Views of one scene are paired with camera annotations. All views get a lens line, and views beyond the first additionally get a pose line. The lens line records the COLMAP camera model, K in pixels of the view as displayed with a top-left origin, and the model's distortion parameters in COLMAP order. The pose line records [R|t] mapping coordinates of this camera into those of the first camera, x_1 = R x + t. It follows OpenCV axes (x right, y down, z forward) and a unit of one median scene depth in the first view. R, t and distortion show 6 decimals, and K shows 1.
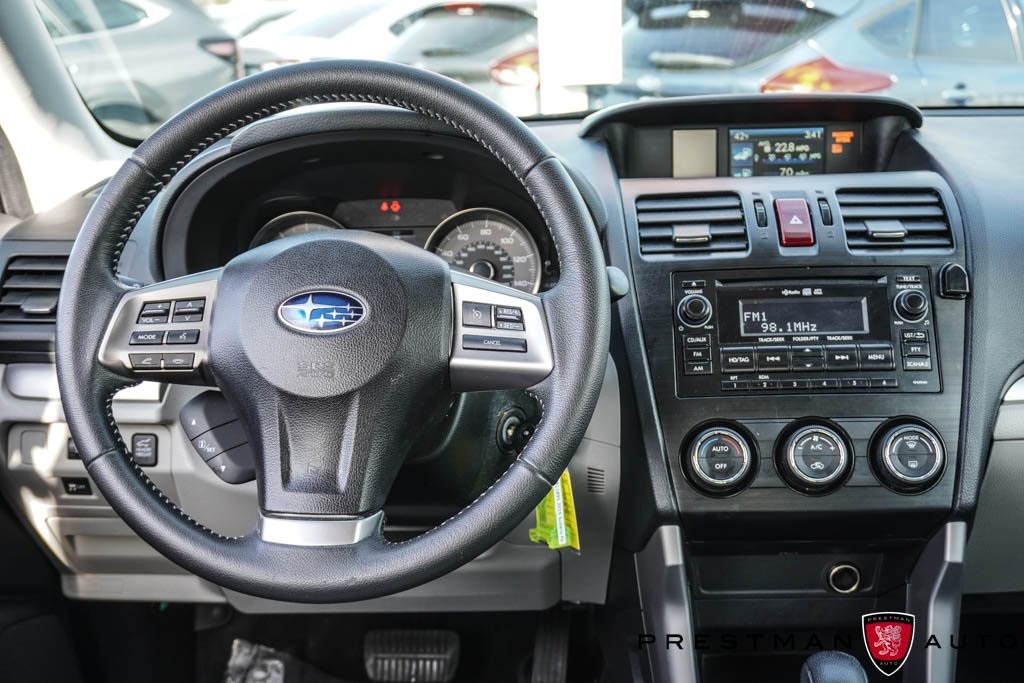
lens RADIAL K [[1222.4, 0, 512.4], [0, 1222.4, 343.3], [0, 0, 1]] dist [0.069210, 0.000000]
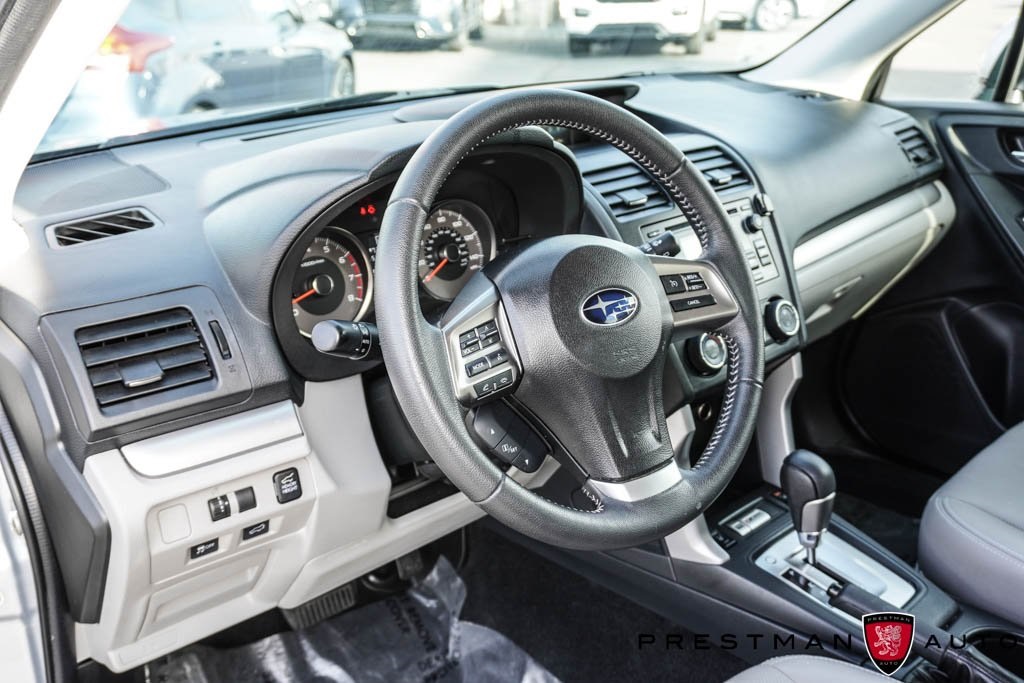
lens RADIAL K [[1002.7, 0, 513.2], [0, 1002.7, 340.0], [0, 0, 1]] dist [-0.004526, 0.000000]
pose [[0.701897, -0.234634, 0.672524, -0.648755], [0.167877, 0.972081, 0.163936, -0.124877], [-0.692213, -0.002165, 0.721690, 0.257992]]
